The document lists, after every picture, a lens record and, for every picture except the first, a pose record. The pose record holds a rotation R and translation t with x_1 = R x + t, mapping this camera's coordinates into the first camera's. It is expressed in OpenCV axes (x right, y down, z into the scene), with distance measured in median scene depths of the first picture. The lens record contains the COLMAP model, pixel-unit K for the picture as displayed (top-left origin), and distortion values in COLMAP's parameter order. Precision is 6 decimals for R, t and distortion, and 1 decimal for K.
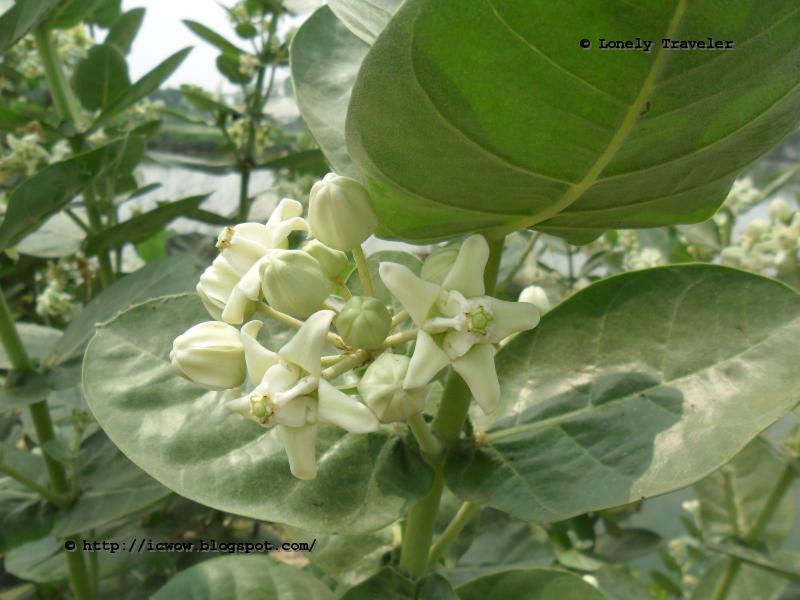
lens RADIAL K [[625.8, 0, 400.0], [0, 625.8, 300.0], [0, 0, 1]] dist [-0.010585, -0.001124]
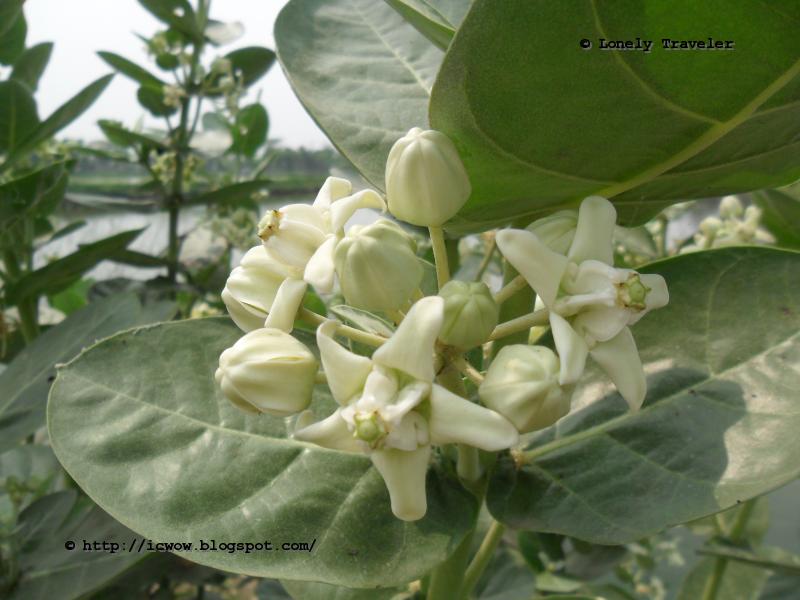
lens RADIAL K [[625.8, 0, 400.0], [0, 625.8, 300.0], [0, 0, 1]] dist [-0.010585, -0.001124]
pose [[0.990160, -0.070374, 0.120957, -0.139045], [0.076950, 0.995751, -0.050580, 0.031603], [-0.116883, 0.059390, 0.991368, 0.129032]]
